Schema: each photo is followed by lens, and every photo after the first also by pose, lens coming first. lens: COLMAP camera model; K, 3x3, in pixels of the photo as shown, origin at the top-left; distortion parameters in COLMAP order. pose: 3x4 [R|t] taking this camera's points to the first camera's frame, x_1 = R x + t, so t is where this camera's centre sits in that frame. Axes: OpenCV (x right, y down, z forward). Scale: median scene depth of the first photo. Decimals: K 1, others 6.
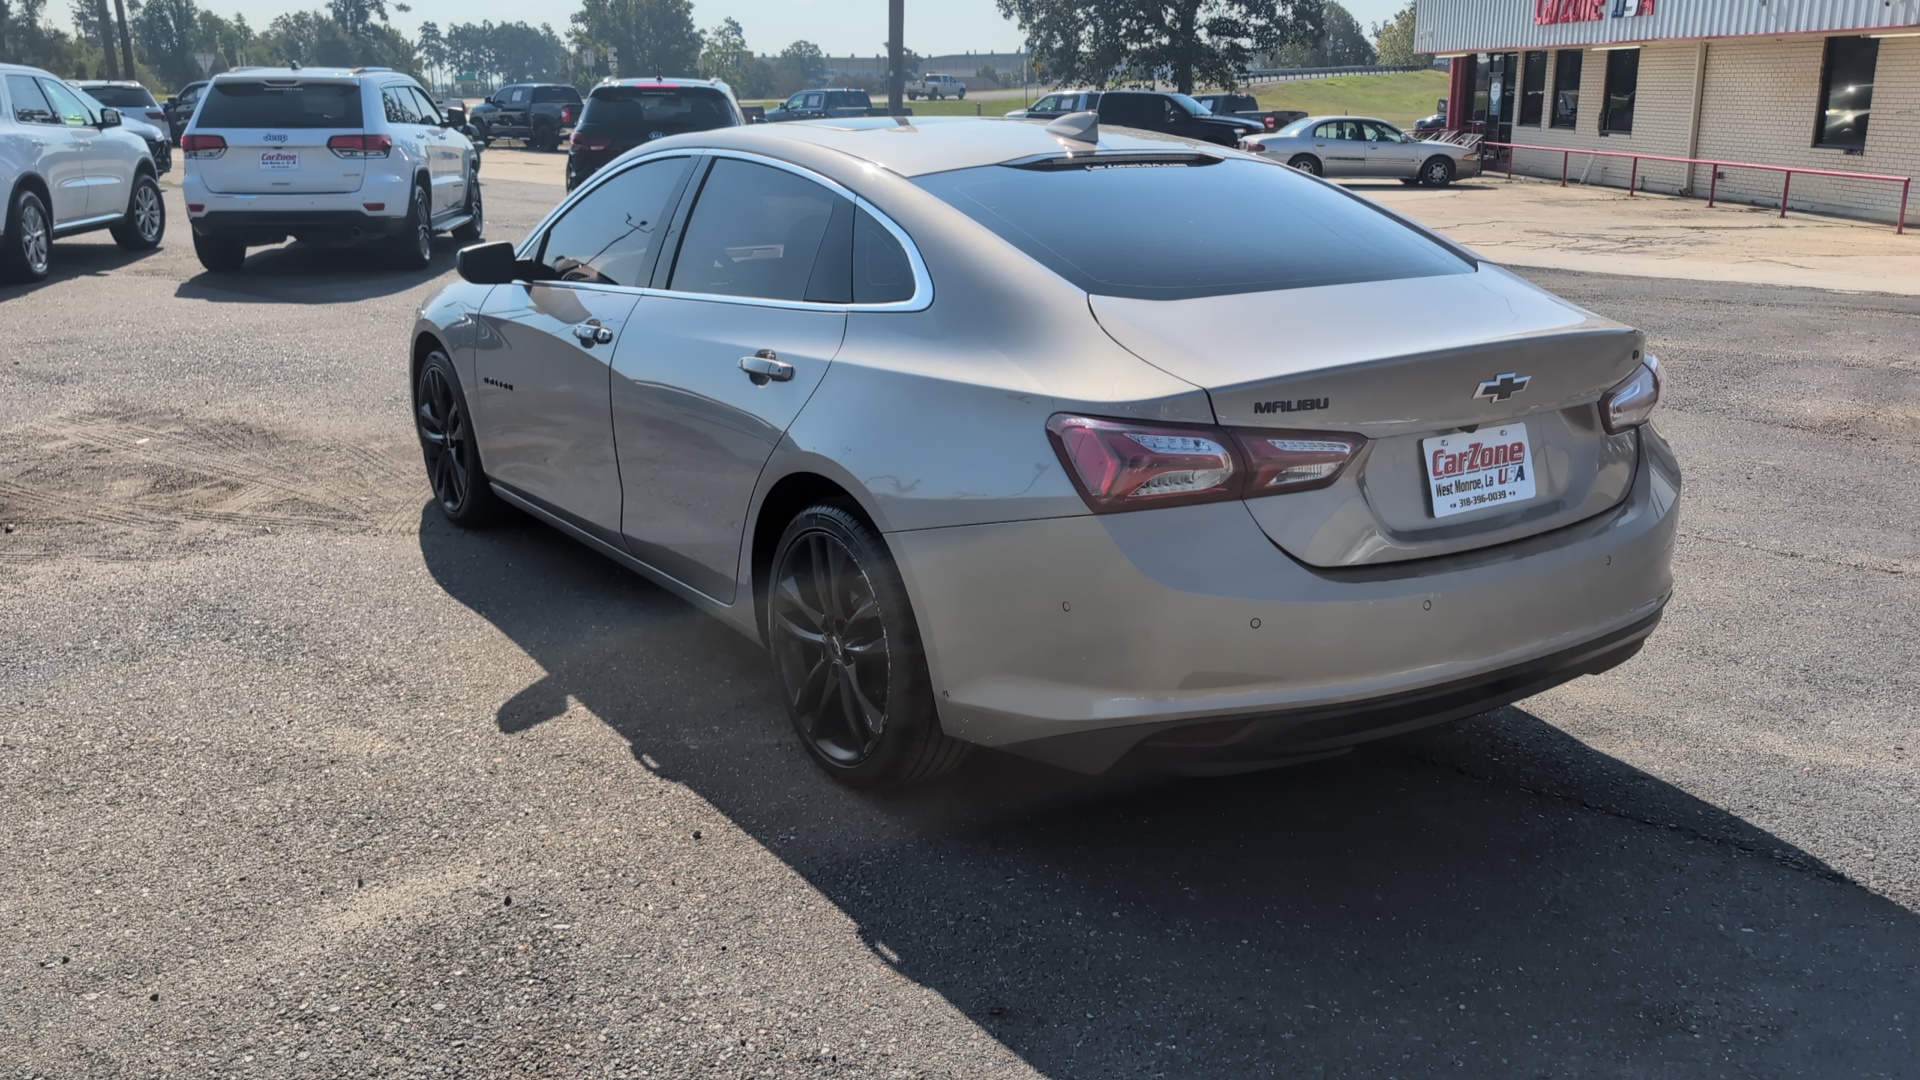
lens RADIAL K [[1601.4, 0, 966.8], [0, 1601.4, 542.1], [0, 0, 1]] dist [0.018990, -0.006723]
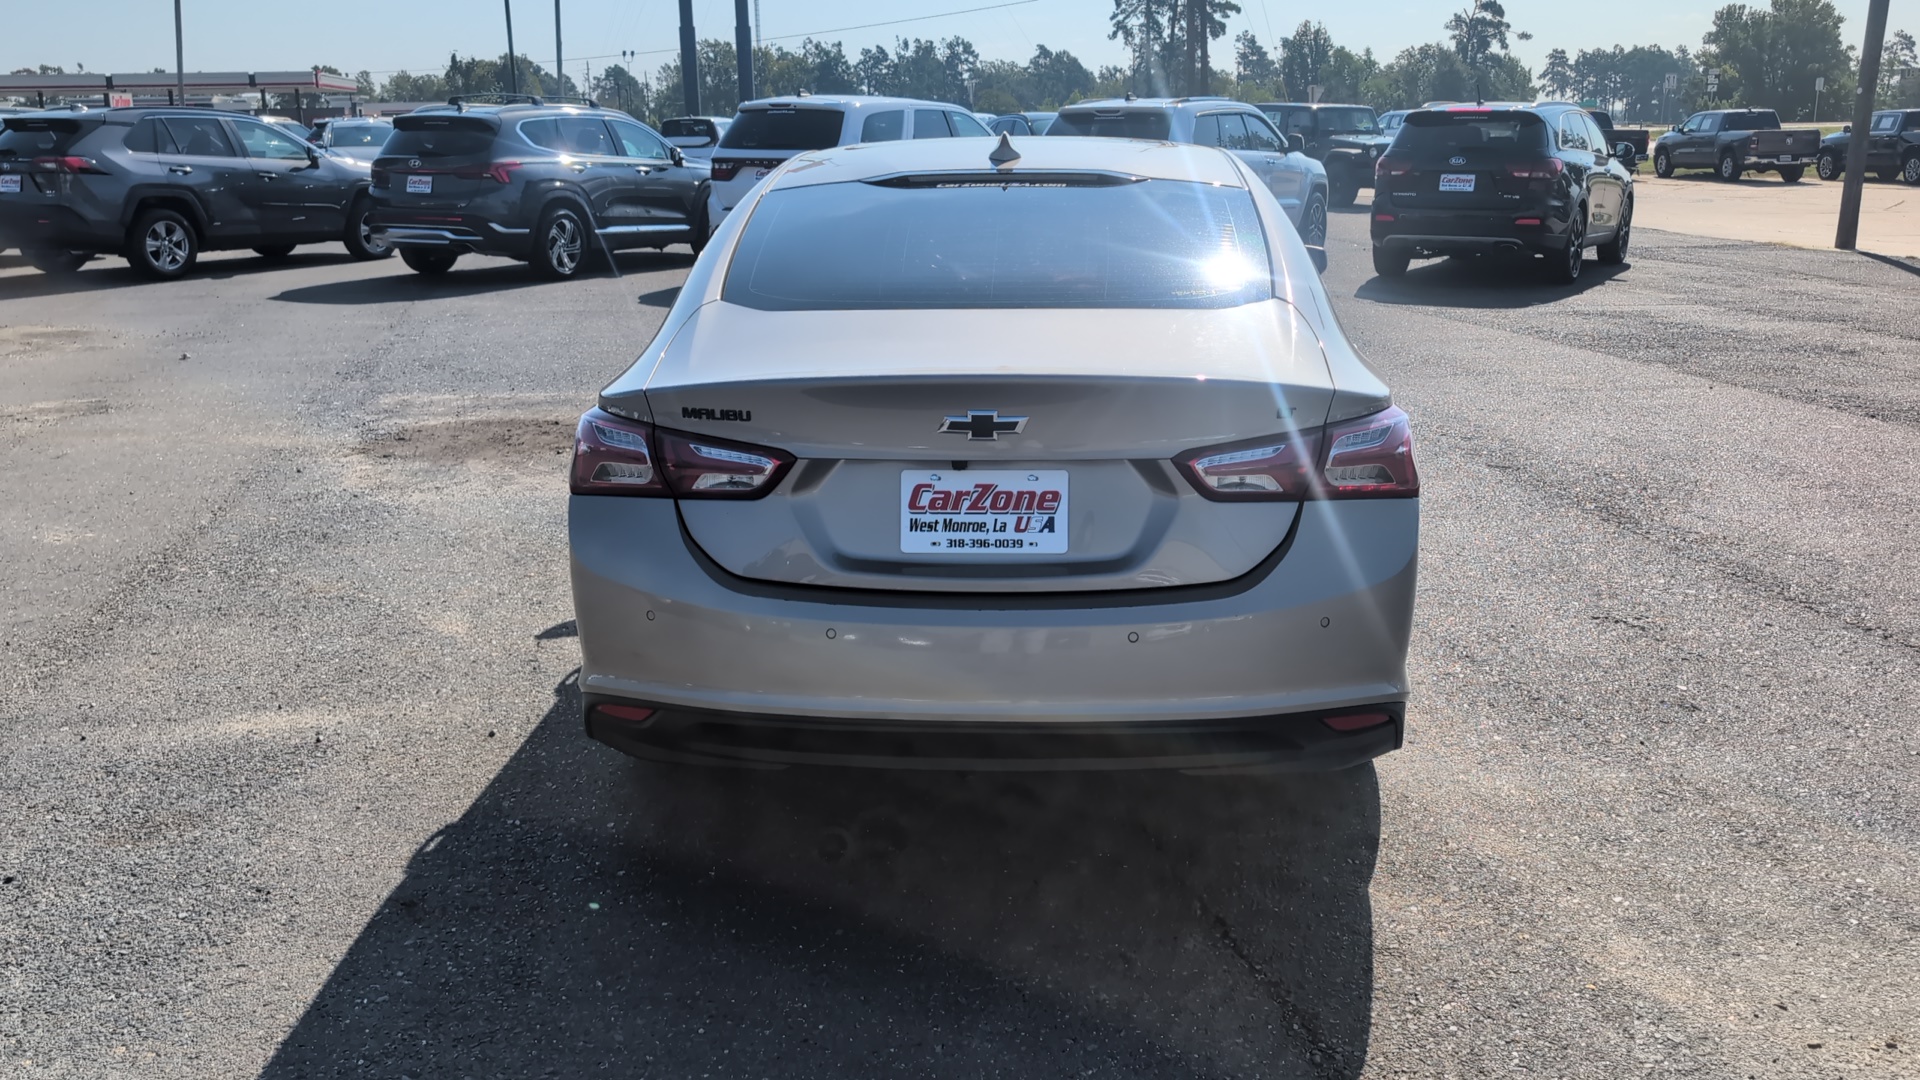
lens RADIAL K [[1606.4, 0, 972.1], [0, 1606.4, 535.3], [0, 0, 1]] dist [0.005358, 0.003498]
pose [[0.801718, 0.141502, -0.580711, 0.863288], [-0.152999, 0.987787, 0.029466, -0.058654], [0.577788, 0.065224, 0.813576, 0.239182]]
